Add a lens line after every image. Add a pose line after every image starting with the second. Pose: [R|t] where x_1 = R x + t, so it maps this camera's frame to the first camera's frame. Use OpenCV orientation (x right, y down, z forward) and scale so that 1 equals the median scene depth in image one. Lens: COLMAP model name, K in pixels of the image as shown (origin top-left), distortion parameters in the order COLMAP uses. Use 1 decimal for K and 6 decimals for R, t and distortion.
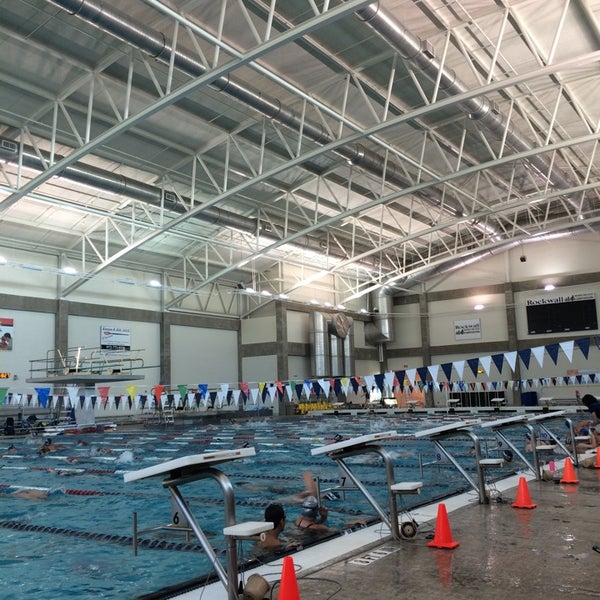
lens RADIAL K [[688.2, 0, 300.0], [0, 688.2, 300.0], [0, 0, 1]] dist [0.082227, -0.062661]
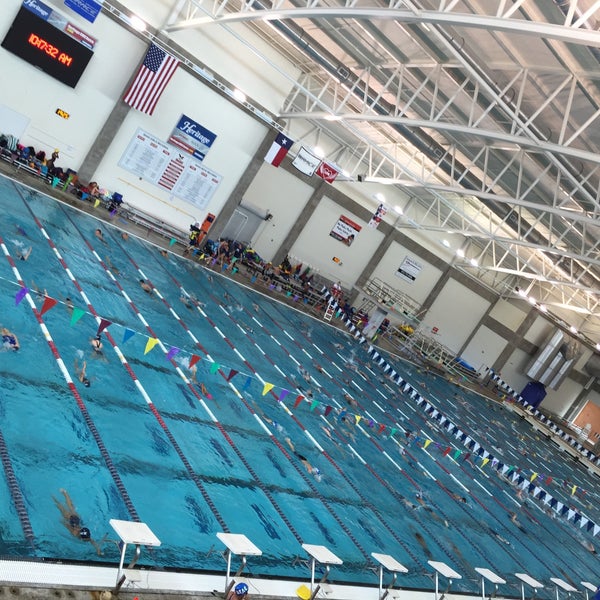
lens RADIAL K [[688.2, 0, 300.0], [0, 688.2, 300.0], [0, 0, 1]] dist [0.082227, -0.062661]
pose [[0.783087, 0.577518, -0.230755, -0.077908], [-0.514603, 0.810065, 0.281030, -0.125685], [0.349226, -0.101324, 0.931544, -0.233629]]
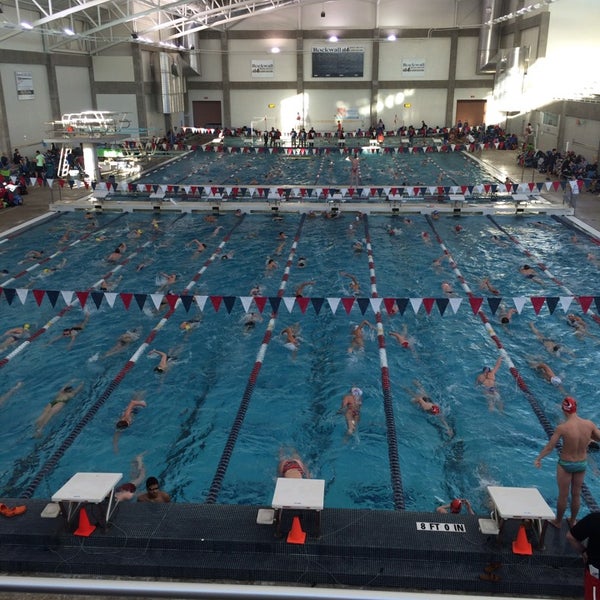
lens RADIAL K [[688.2, 0, 300.0], [0, 688.2, 300.0], [0, 0, 1]] dist [0.082227, -0.062661]
pose [[0.859226, -0.126284, 0.495765, -0.385351], [-0.097471, 0.910896, 0.400959, -0.089445], [-0.502225, -0.392837, 0.770357, -0.119735]]
